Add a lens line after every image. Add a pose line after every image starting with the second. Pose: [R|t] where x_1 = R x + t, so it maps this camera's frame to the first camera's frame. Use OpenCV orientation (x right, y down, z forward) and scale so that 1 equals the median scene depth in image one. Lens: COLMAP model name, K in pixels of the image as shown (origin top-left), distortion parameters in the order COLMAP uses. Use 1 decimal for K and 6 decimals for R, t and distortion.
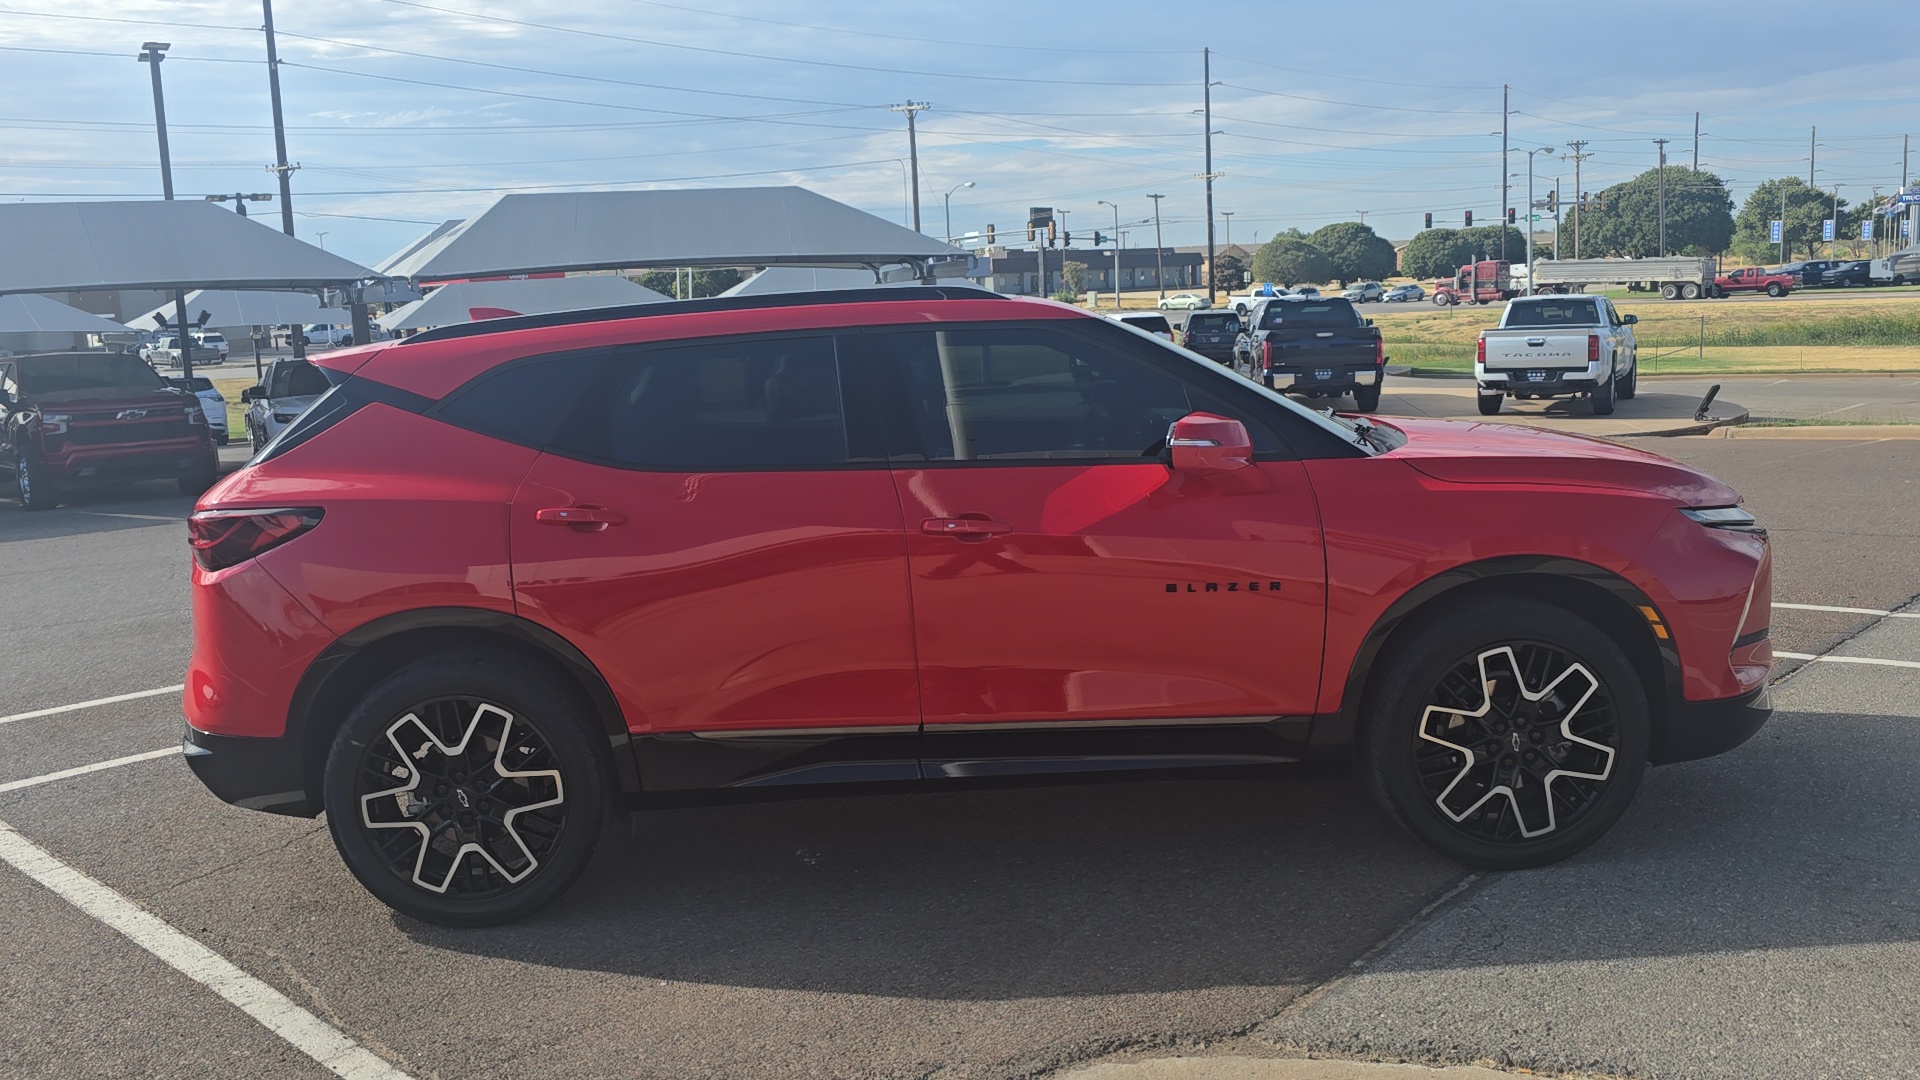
lens RADIAL K [[1584.4, 0, 947.7], [0, 1584.4, 542.5], [0, 0, 1]] dist [-0.000862, 0.003281]
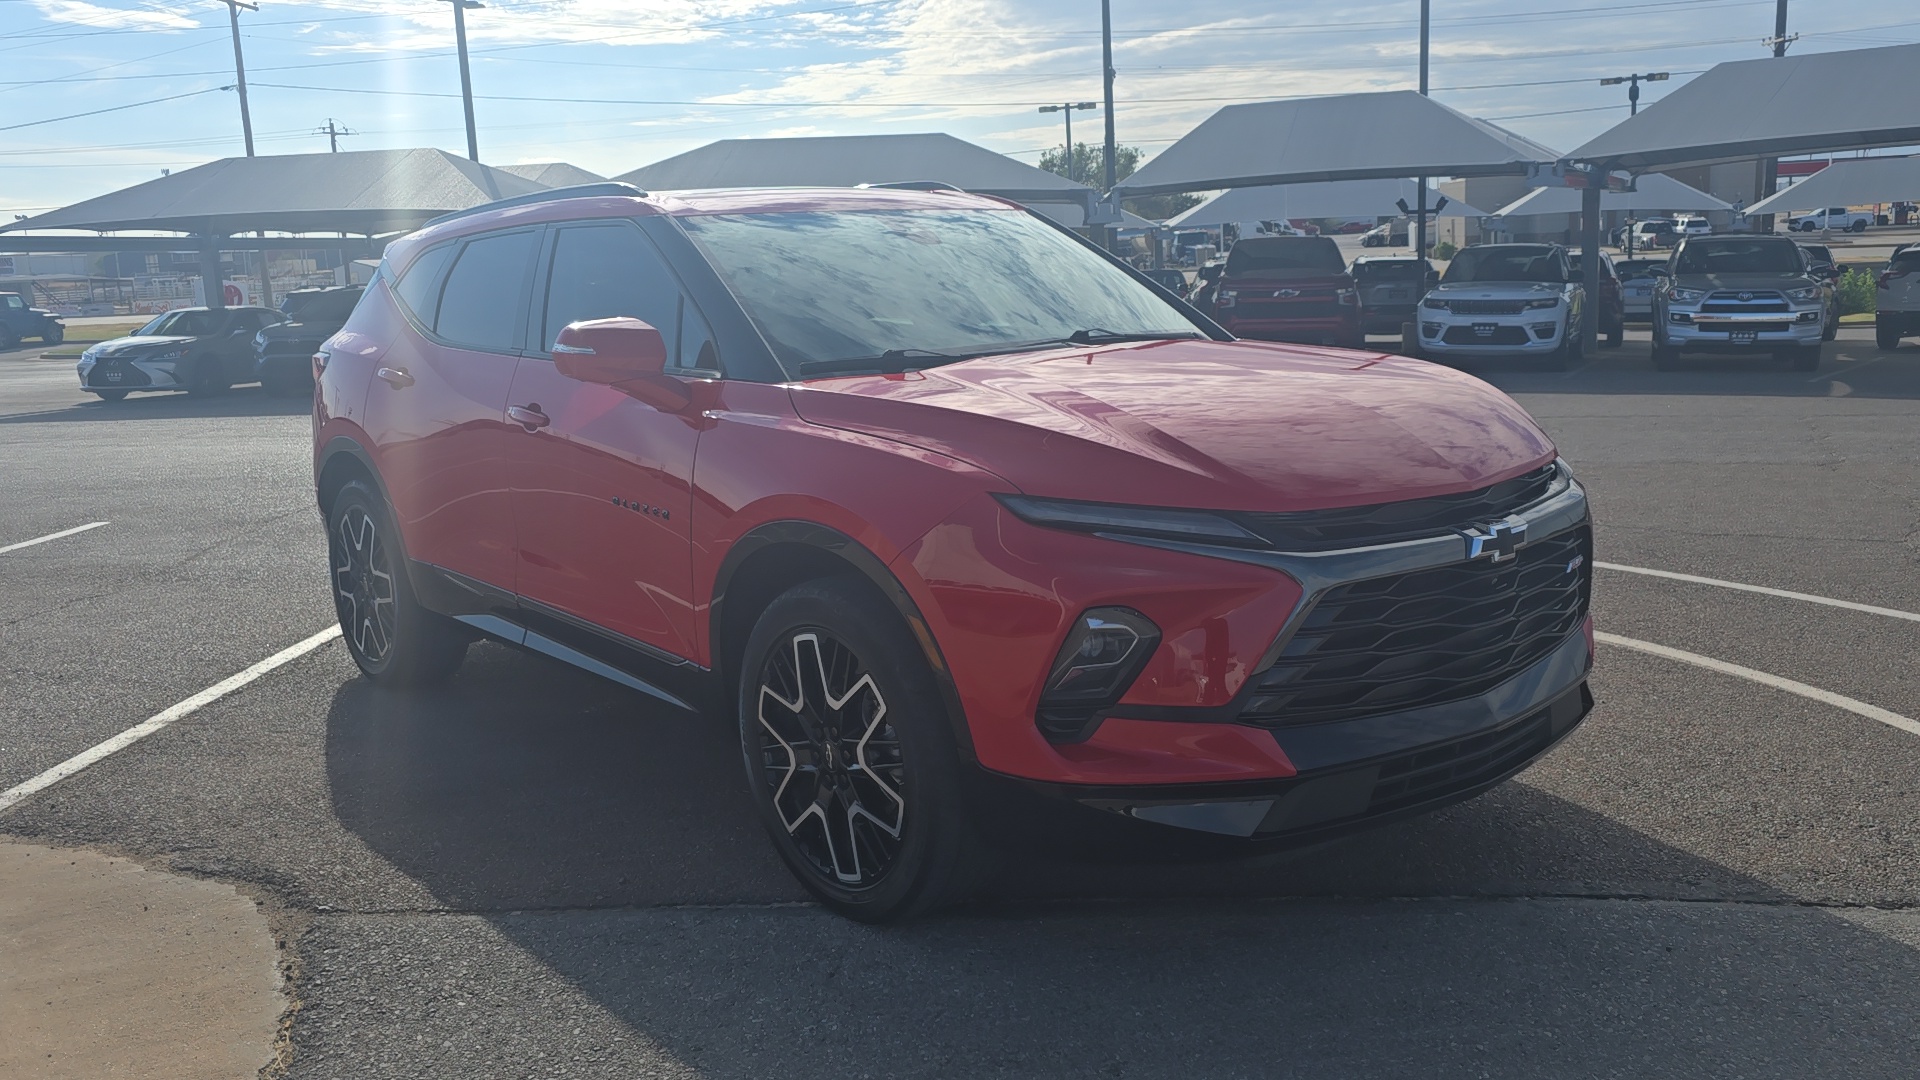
lens RADIAL K [[1584.4, 0, 947.7], [0, 1584.4, 542.5], [0, 0, 1]] dist [-0.000862, 0.003281]
pose [[0.614286, 0.161494, -0.772381, 0.992161], [-0.105905, 0.986850, 0.122109, -0.083550], [0.781944, 0.006790, 0.623311, 0.548396]]
